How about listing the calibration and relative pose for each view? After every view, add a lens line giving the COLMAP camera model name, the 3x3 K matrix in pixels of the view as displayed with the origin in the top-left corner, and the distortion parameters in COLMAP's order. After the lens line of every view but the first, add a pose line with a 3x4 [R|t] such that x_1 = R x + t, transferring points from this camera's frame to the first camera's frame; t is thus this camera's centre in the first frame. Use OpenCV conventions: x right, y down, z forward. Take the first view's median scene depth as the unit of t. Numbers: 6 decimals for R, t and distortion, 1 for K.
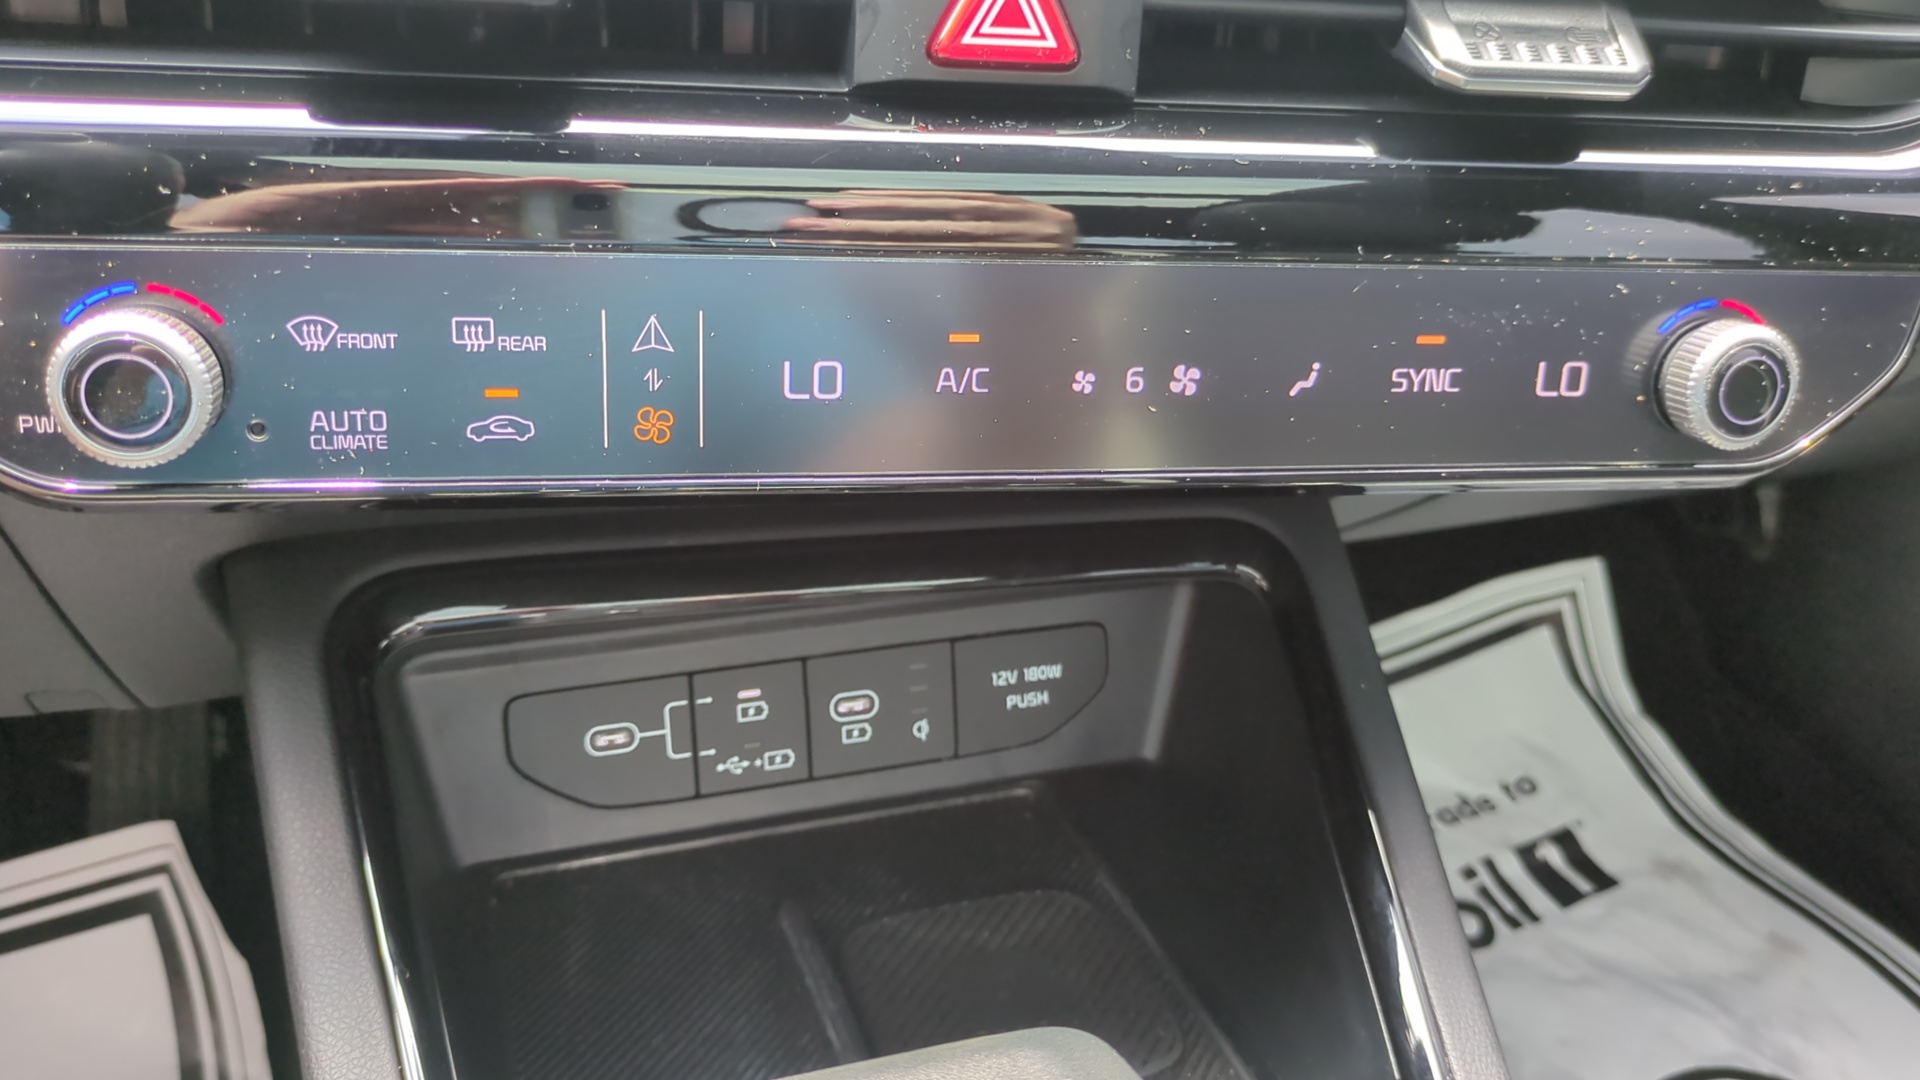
lens RADIAL K [[1547.7, 0, 960.0], [0, 1547.7, 540.0], [0, 0, 1]] dist [0.008561, 0.000722]
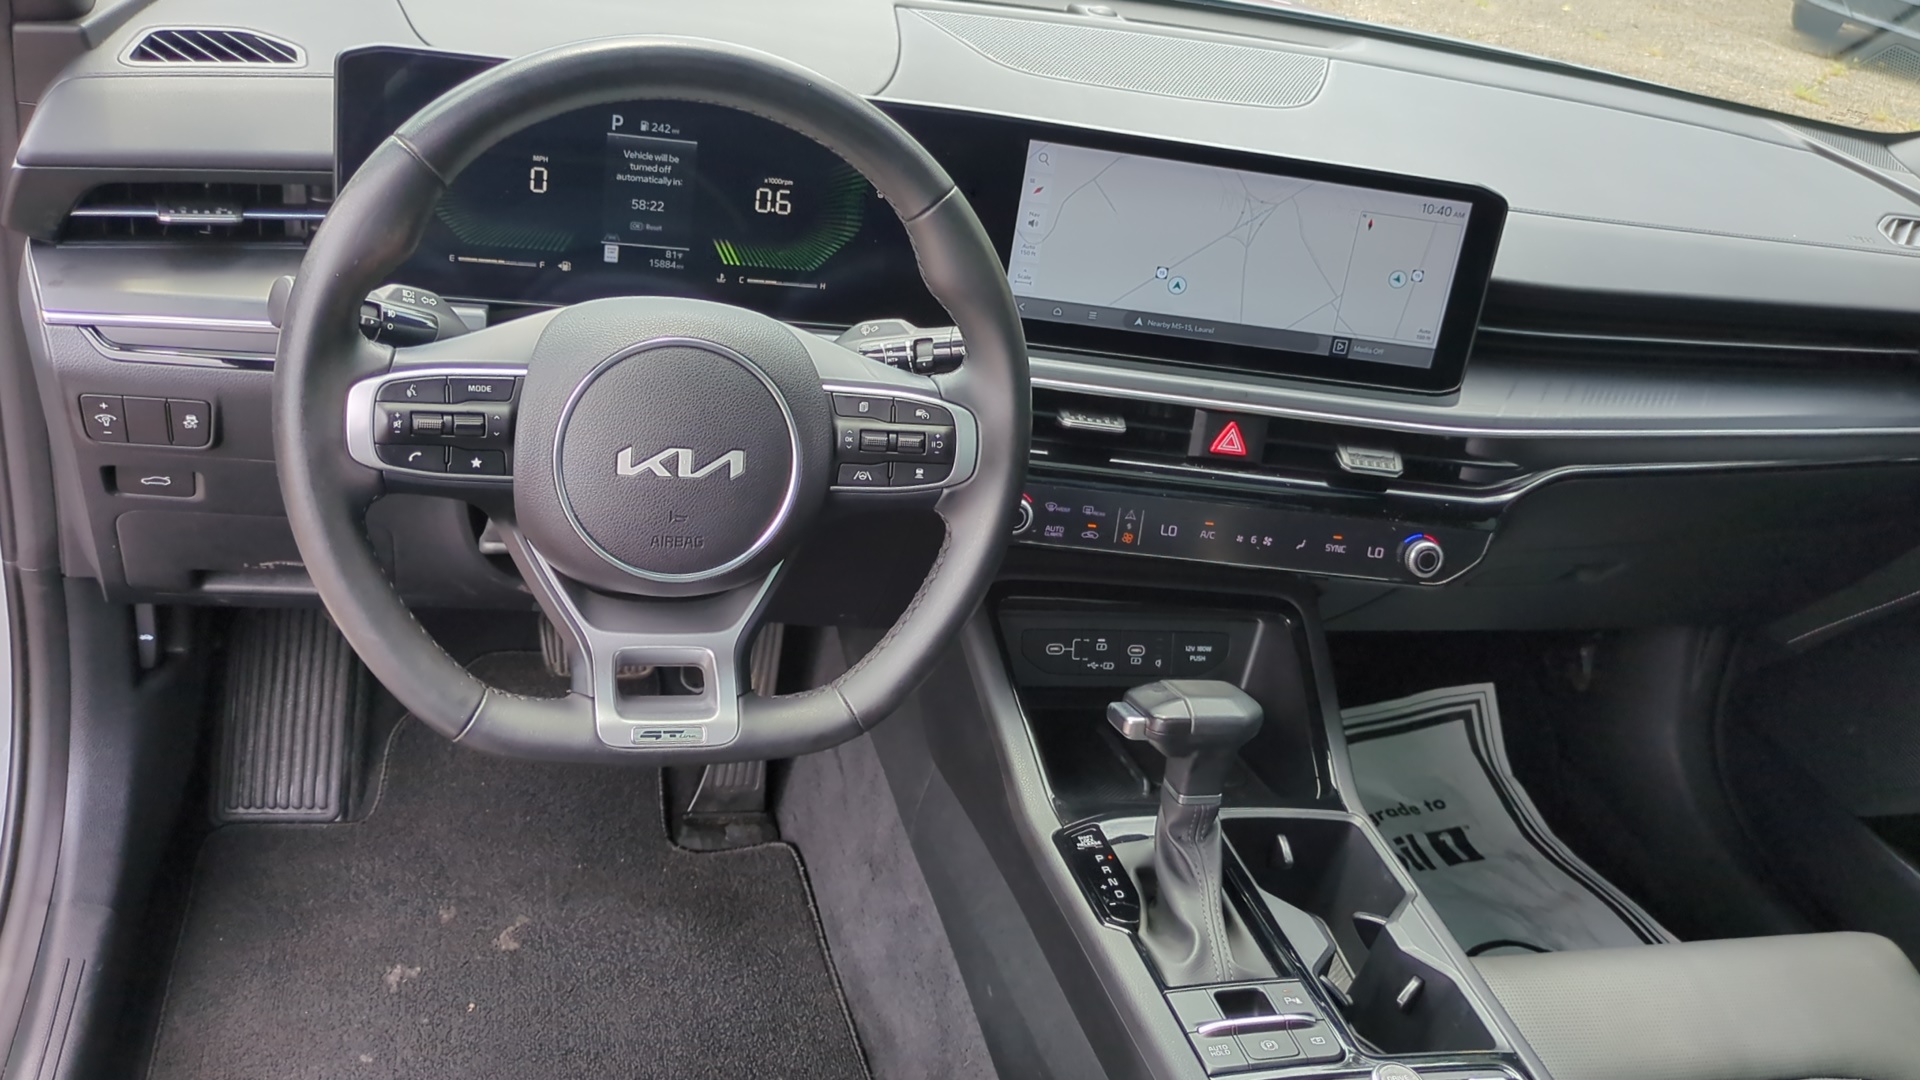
lens RADIAL K [[1547.7, 0, 960.0], [0, 1547.7, 540.0], [0, 0, 1]] dist [0.008561, 0.000722]
pose [[0.993655, 0.101246, -0.048982, -0.254770], [-0.106101, 0.988300, -0.109569, 0.238209], [0.037315, 0.114071, 0.992772, -1.702619]]
